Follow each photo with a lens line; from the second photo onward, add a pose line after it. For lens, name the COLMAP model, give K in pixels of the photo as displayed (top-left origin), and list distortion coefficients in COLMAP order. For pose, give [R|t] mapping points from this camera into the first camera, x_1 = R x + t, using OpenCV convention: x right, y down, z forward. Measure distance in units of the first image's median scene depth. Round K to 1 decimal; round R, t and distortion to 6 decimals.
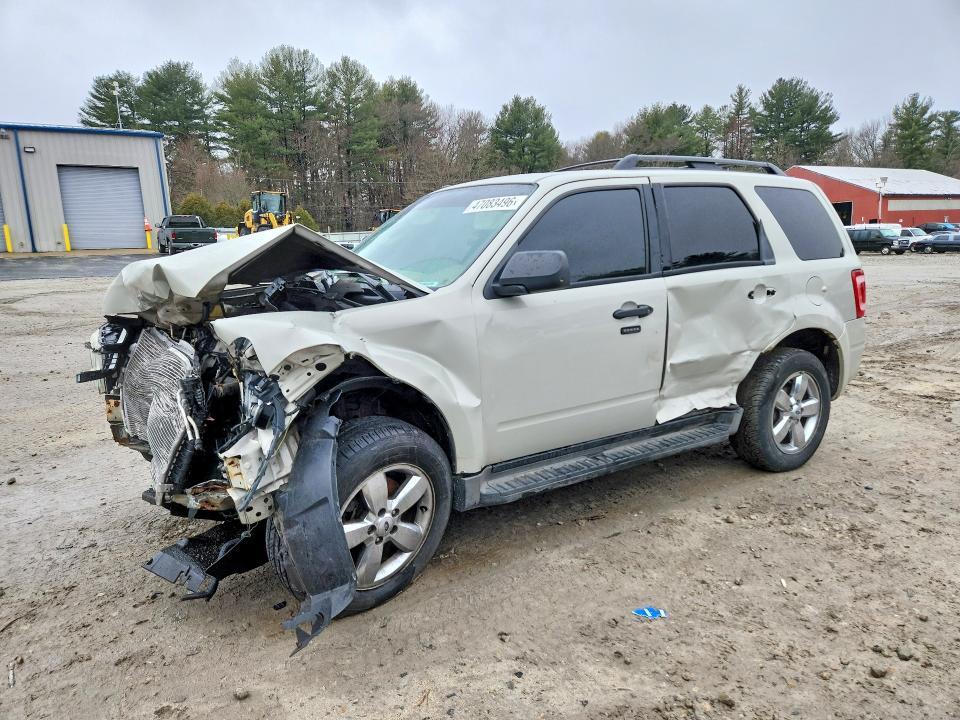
lens RADIAL K [[676.7, 0, 471.3], [0, 676.7, 359.2], [0, 0, 1]] dist [0.029069, -0.019581]
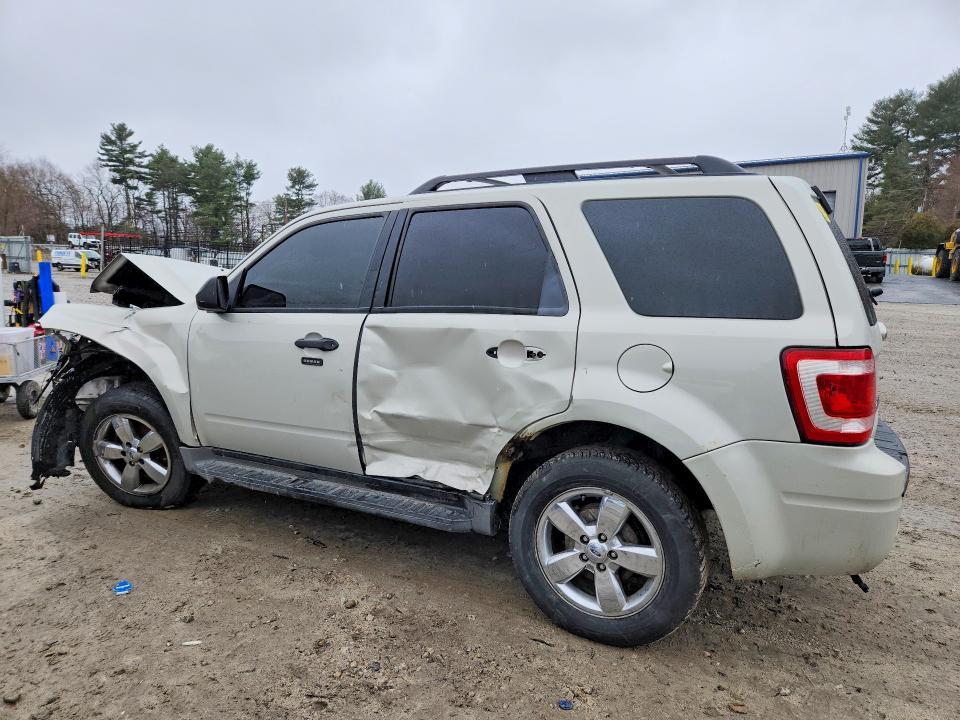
lens RADIAL K [[676.7, 0, 480.6], [0, 676.7, 356.8], [0, 0, 1]] dist [0.029069, -0.019581]
pose [[0.470493, 0.139816, -0.871256, 0.096290], [-0.170898, 0.983111, 0.065479, -0.012455], [0.865696, 0.118088, 0.486441, 0.058315]]
